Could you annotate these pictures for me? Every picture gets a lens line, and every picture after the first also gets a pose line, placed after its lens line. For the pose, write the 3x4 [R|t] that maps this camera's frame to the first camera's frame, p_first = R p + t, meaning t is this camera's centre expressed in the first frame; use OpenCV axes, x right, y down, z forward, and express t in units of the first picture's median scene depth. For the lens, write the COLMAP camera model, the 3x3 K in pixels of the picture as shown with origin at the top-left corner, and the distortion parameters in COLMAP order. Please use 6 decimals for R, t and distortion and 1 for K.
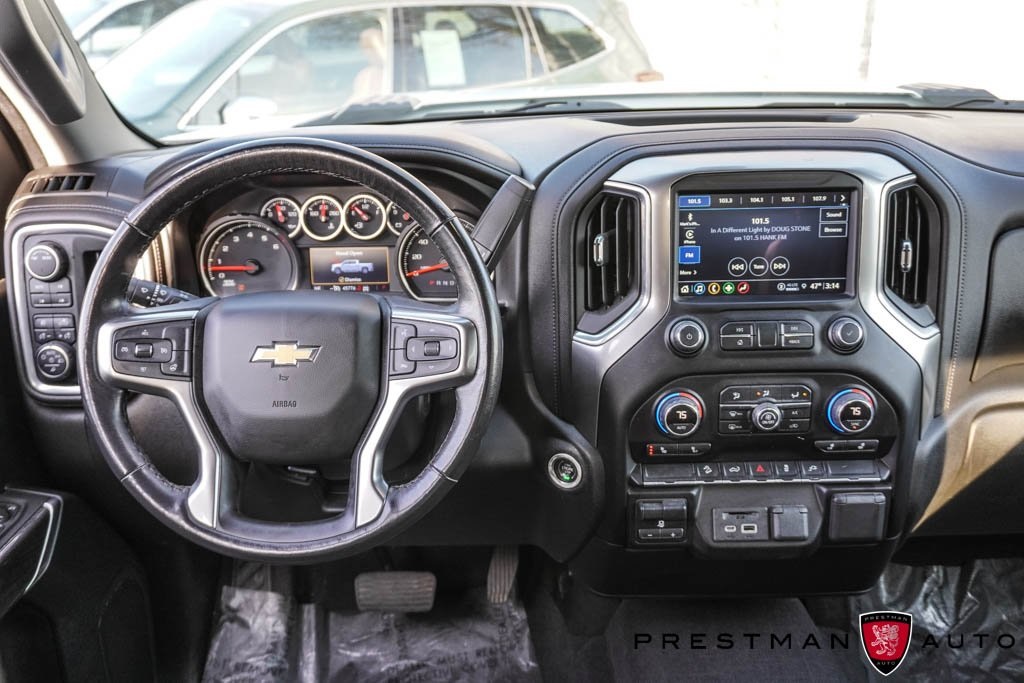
lens RADIAL K [[963.4, 0, 514.9], [0, 963.4, 341.8], [0, 0, 1]] dist [0.005170, 0.000000]
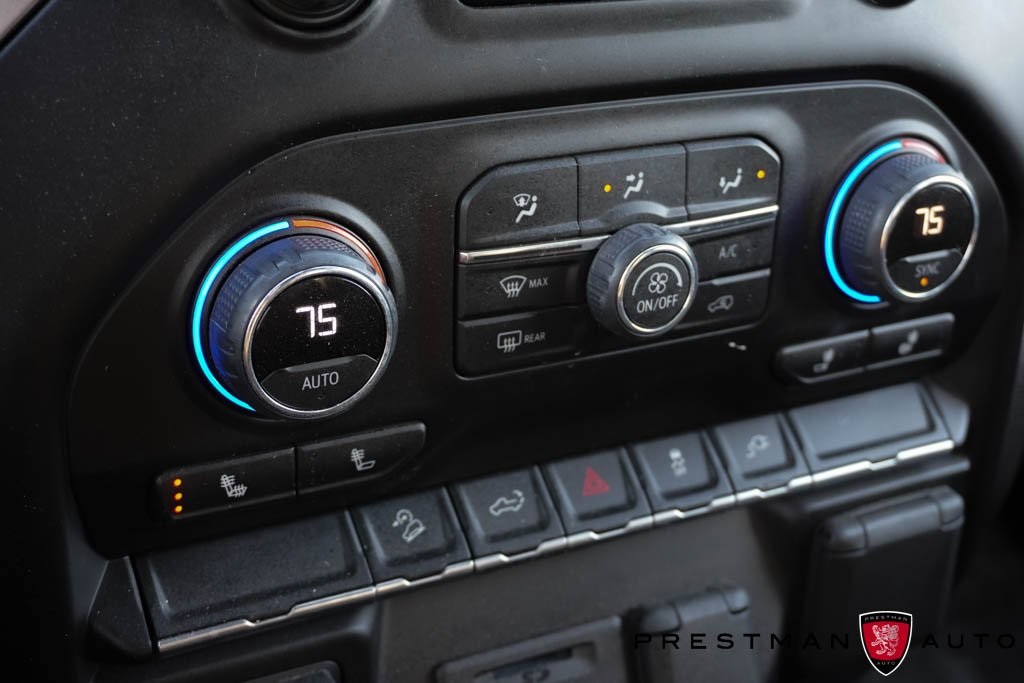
lens RADIAL K [[1495.0, 0, 513.0], [0, 1495.0, 343.8], [0, 0, 1]] dist [0.014268, 0.000000]
pose [[0.865586, -0.140965, 0.480510, 0.050488], [0.073158, 0.984863, 0.157139, 0.031781], [-0.495388, -0.100864, 0.862796, 0.687180]]
